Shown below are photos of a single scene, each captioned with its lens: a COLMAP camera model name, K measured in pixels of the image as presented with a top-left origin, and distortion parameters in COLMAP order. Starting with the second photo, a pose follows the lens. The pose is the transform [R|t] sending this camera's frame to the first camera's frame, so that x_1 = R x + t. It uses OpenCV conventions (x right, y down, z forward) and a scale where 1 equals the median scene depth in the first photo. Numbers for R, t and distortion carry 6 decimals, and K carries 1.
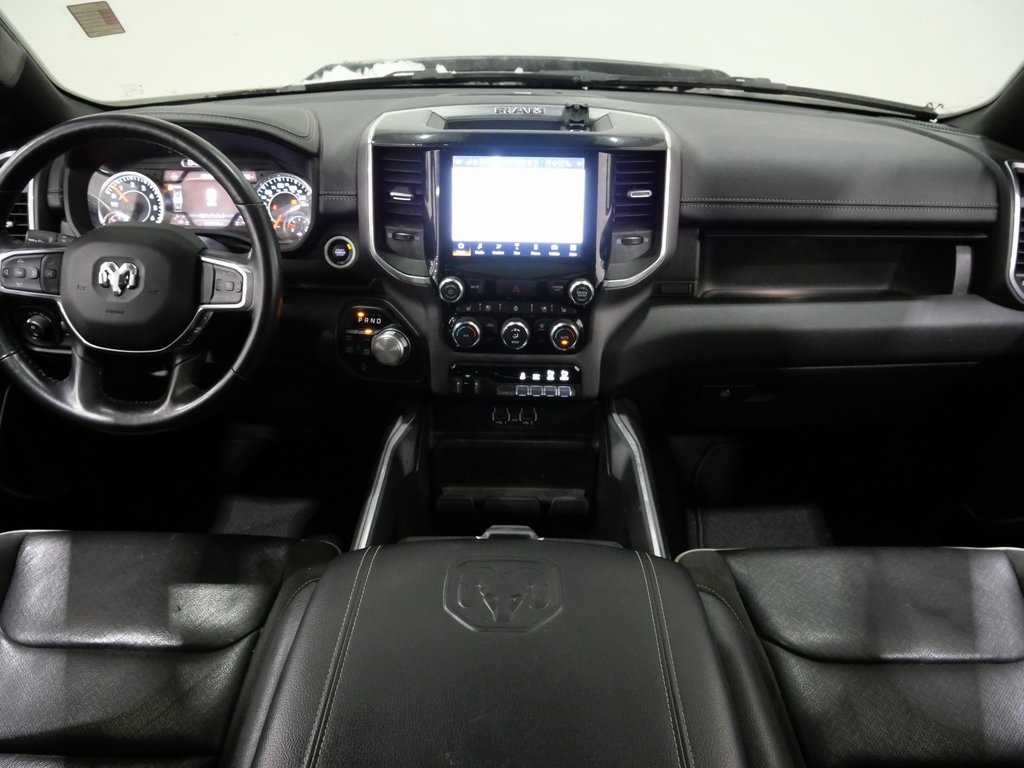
lens RADIAL K [[742.0, 0, 512.0], [0, 742.0, 384.0], [0, 0, 1]] dist [-0.079370, 0.002129]
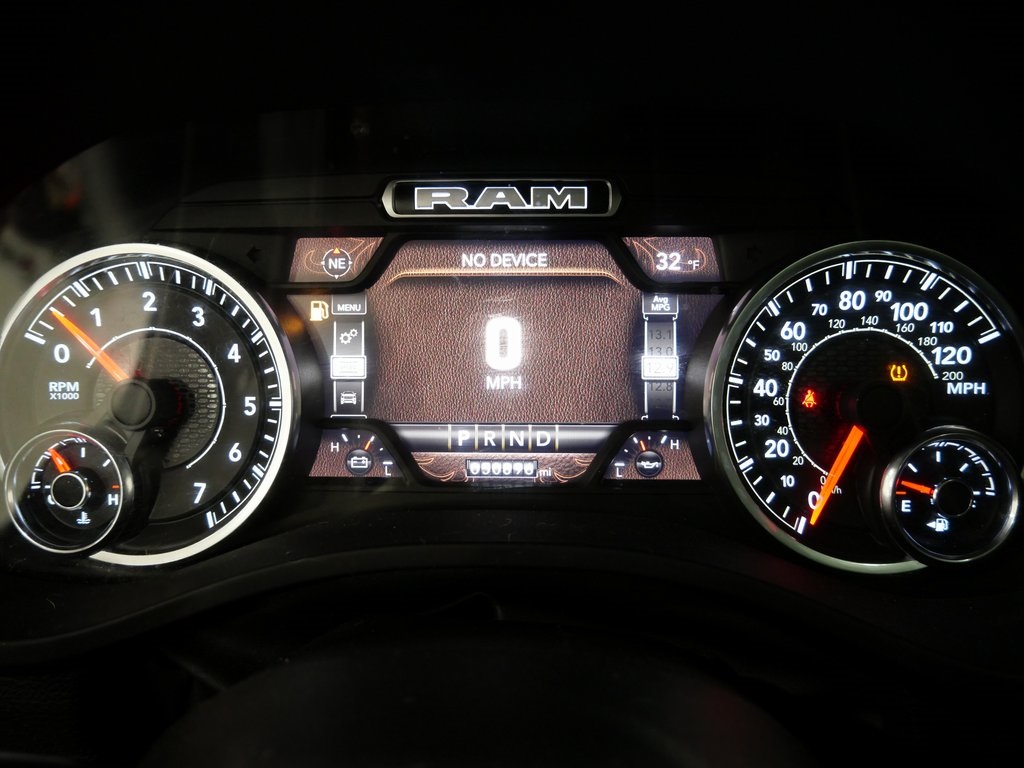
lens RADIAL K [[809.7, 0, 509.4], [0, 809.7, 385.5], [0, 0, 1]] dist [-0.073248, 0.003084]
pose [[0.999148, -0.021465, -0.035260, -0.409360], [0.016092, 0.989133, -0.146143, -0.214127], [0.038014, 0.145451, 0.988635, 0.770049]]
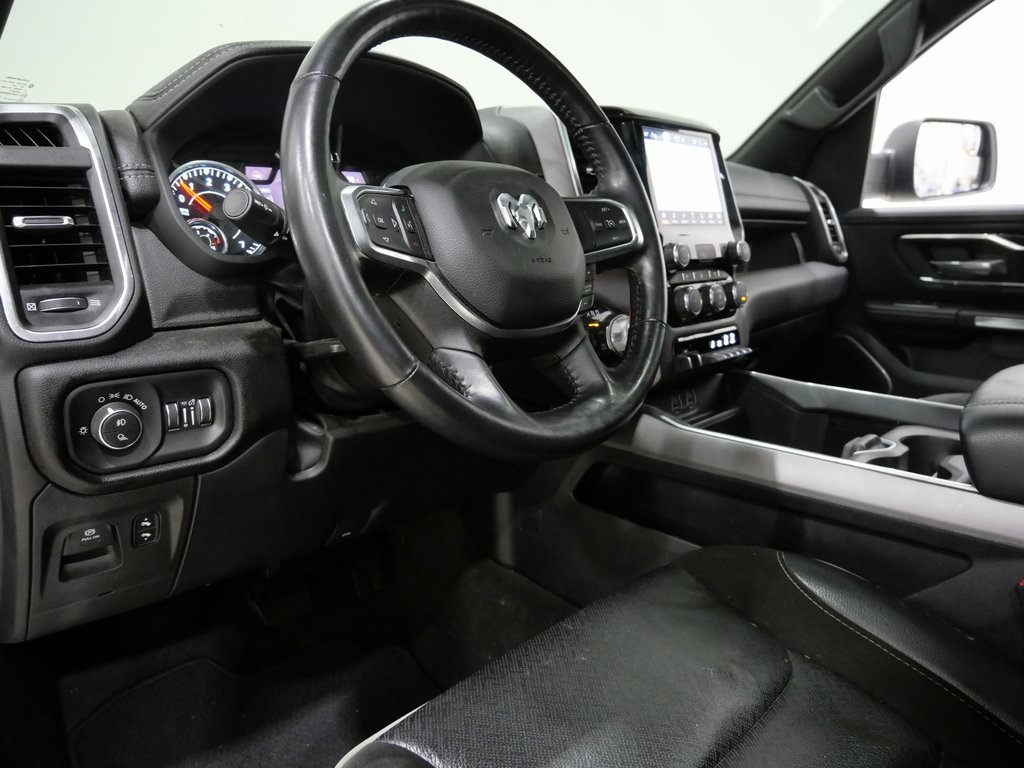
lens RADIAL K [[742.0, 0, 512.0], [0, 742.0, 384.0], [0, 0, 1]] dist [-0.079370, 0.002129]
pose [[0.670079, -0.176547, 0.720989, -0.835478], [0.369121, 0.921949, -0.117302, 0.055367], [-0.644006, 0.344734, 0.682946, 0.462641]]
